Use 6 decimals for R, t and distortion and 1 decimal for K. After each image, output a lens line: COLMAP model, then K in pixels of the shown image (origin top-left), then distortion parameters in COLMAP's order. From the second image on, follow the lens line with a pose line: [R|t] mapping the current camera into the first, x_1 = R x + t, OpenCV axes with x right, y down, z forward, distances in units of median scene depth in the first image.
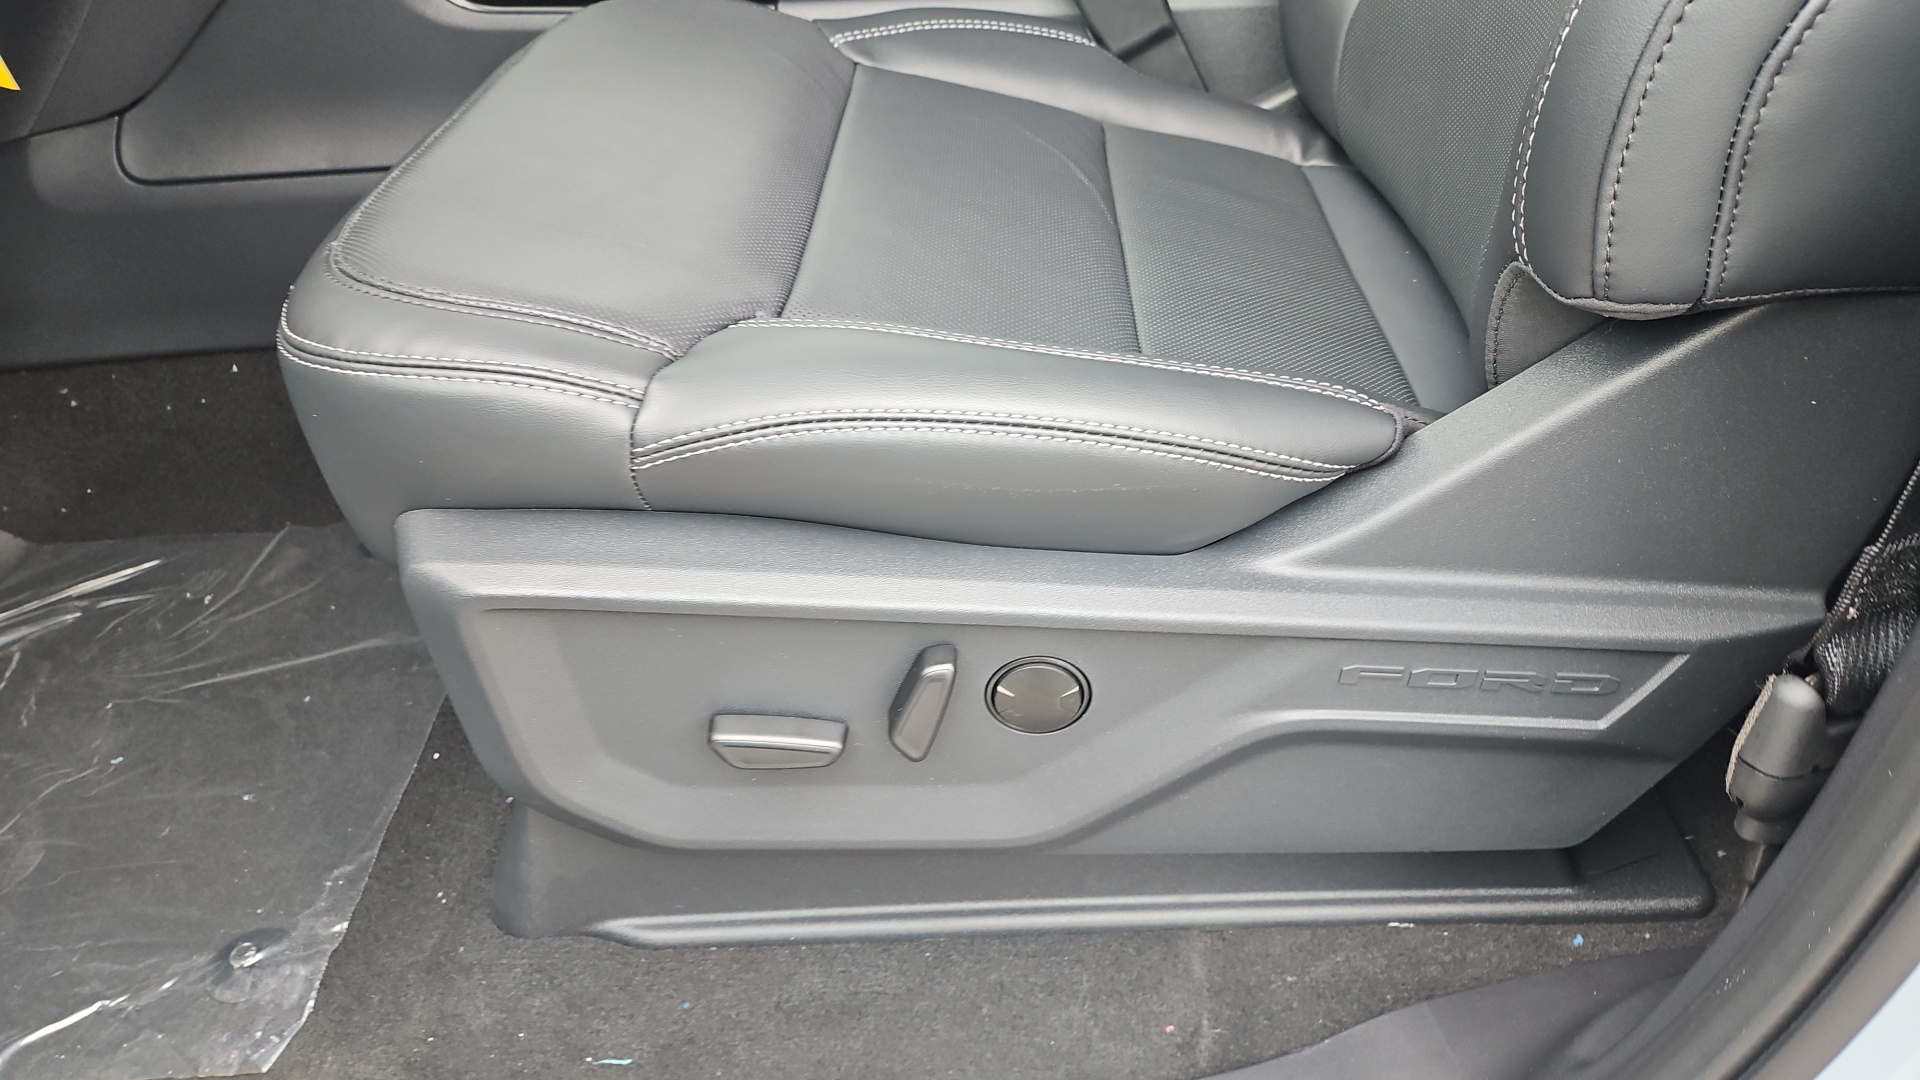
lens RADIAL K [[1356.1, 0, 970.5], [0, 1356.1, 543.6], [0, 0, 1]] dist [0.080621, -0.092599]
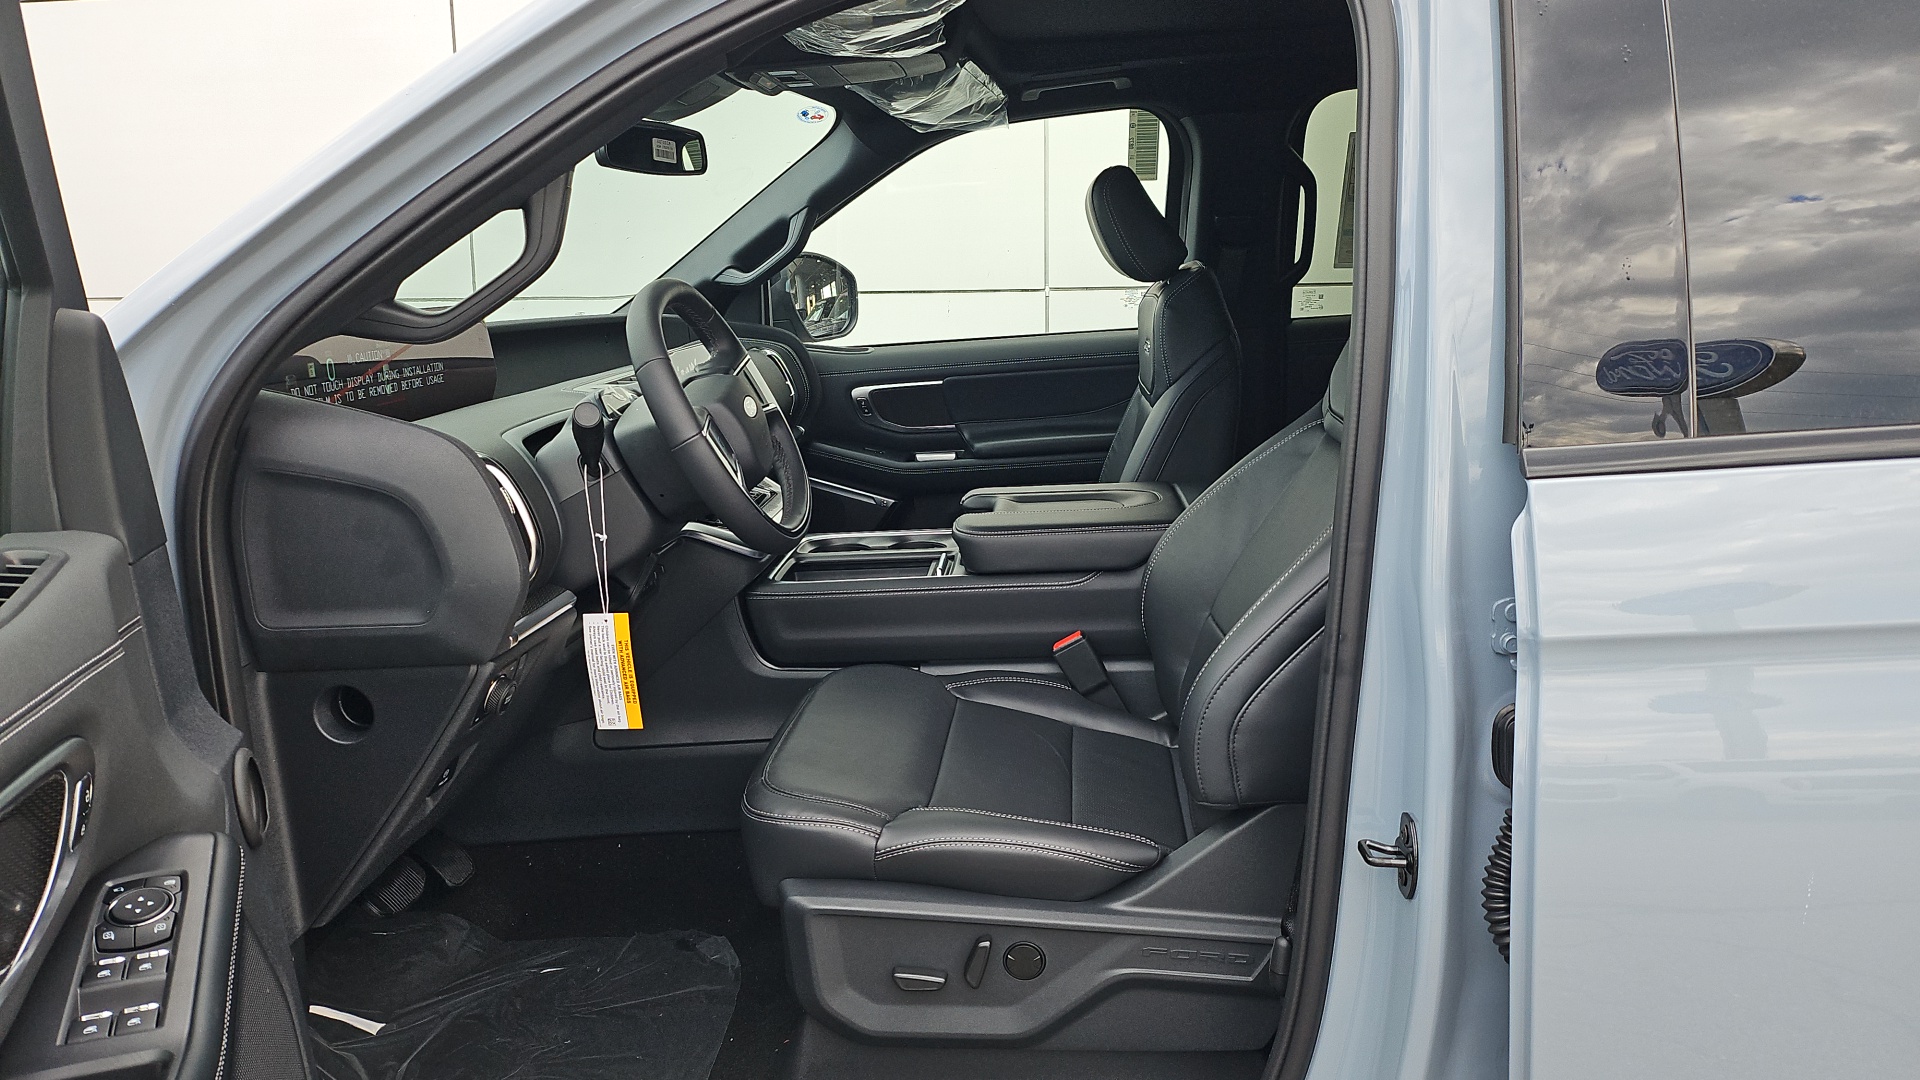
lens RADIAL K [[1356.1, 0, 970.5], [0, 1356.1, 543.6], [0, 0, 1]] dist [0.080621, -0.092599]
pose [[0.998251, 0.005861, -0.058820, 0.093433], [-0.028047, 0.922889, -0.384042, 0.368925], [0.052033, 0.385020, 0.921440, -1.602783]]
